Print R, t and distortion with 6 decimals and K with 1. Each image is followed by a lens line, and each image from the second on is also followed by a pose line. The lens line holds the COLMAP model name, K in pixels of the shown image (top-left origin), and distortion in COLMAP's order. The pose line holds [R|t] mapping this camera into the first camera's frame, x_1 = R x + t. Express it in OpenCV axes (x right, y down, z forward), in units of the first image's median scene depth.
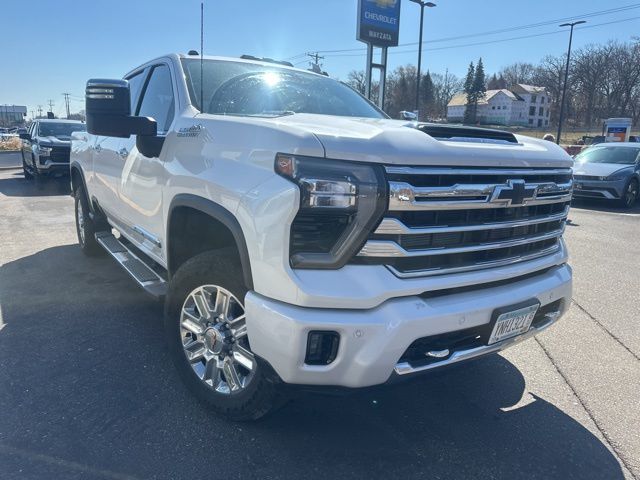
lens RADIAL K [[449.7, 0, 318.7], [0, 449.7, 215.9], [0, 0, 1]] dist [0.053568, -0.055055]
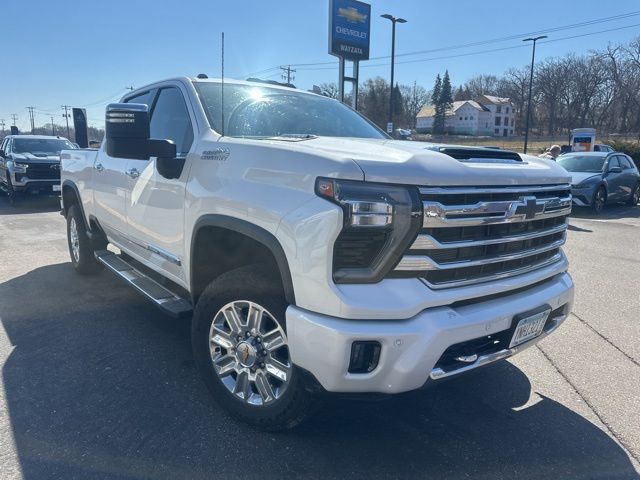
lens RADIAL K [[446.2, 0, 318.4], [0, 446.2, 215.4], [0, 0, 1]] dist [0.064382, -0.066387]
pose [[0.998263, -0.020805, 0.055111, -0.130671], [0.022157, 0.999465, -0.024053, -0.018355], [-0.054581, 0.025232, 0.998190, -0.060106]]
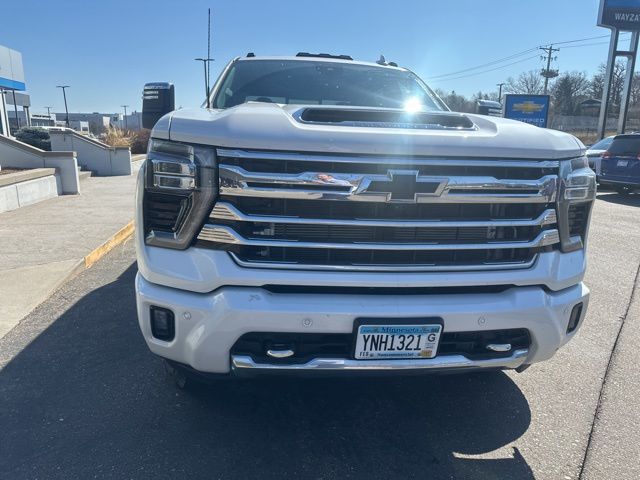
lens RADIAL K [[446.2, 0, 318.4], [0, 446.2, 215.4], [0, 0, 1]] dist [0.064382, -0.066387]
pose [[0.894993, 0.068515, -0.440788, 0.648205], [-0.071467, 0.997394, 0.009923, 0.006525], [0.440319, 0.022621, 0.897556, 0.187651]]
